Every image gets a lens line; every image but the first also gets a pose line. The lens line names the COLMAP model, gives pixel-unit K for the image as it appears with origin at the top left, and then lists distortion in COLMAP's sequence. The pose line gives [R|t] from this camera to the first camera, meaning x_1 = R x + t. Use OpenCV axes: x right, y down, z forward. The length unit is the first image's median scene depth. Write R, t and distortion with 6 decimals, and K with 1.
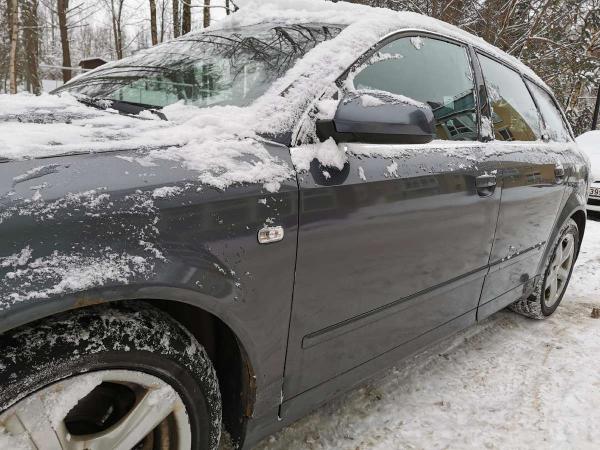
lens RADIAL K [[450.6, 0, 298.9], [0, 450.6, 224.8], [0, 0, 1]] dist [0.032763, -0.032787]
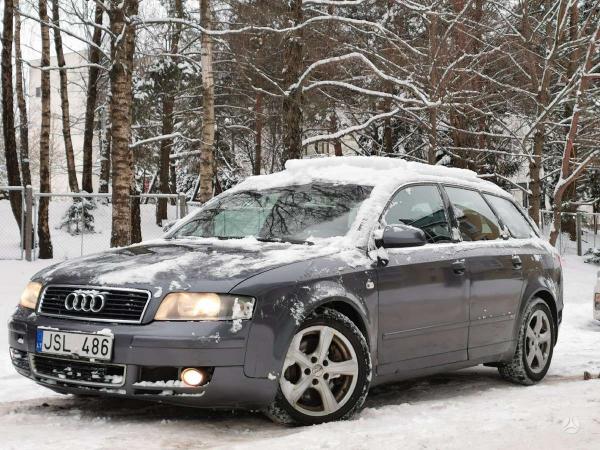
lens RADIAL K [[450.6, 0, 300.0], [0, 450.6, 224.0], [0, 0, 1]] dist [0.032763, -0.032787]
pose [[0.997734, -0.058790, 0.032716, -0.319365], [0.064895, 0.969256, -0.237343, 0.161768], [-0.017757, 0.238928, 0.970875, -0.948119]]
